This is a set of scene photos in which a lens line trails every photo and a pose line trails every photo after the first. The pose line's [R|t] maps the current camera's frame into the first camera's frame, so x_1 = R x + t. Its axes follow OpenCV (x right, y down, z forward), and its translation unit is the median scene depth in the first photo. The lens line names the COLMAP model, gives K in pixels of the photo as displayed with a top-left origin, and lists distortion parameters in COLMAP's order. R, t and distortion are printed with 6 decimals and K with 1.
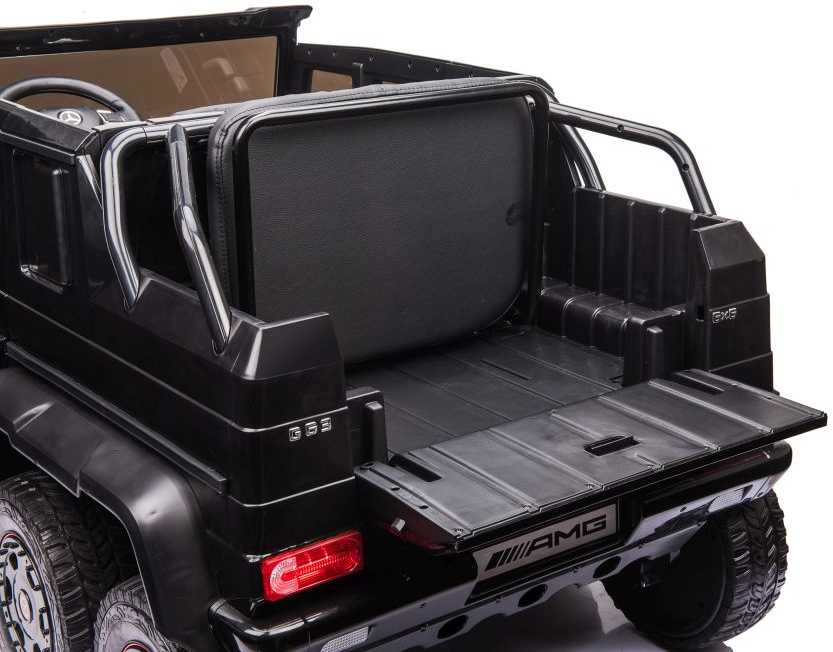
lens RADIAL K [[1457.3, 0, 477.3], [0, 1457.3, 337.4], [0, 0, 1]] dist [0.178724, 0.000000]
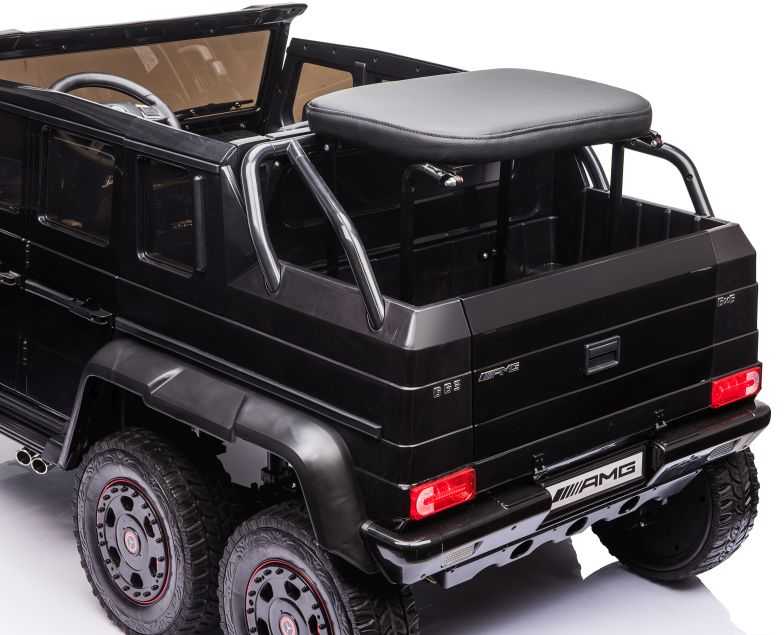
lens RADIAL K [[1837.6, 0, 453.1], [0, 1837.6, 318.9], [0, 0, 1]] dist [0.101002, 0.000000]
pose [[0.990380, 0.007186, 0.138191, -0.284040], [-0.008440, 0.999928, 0.008490, -0.010885], [-0.138120, -0.009575, 0.990369, -0.524212]]
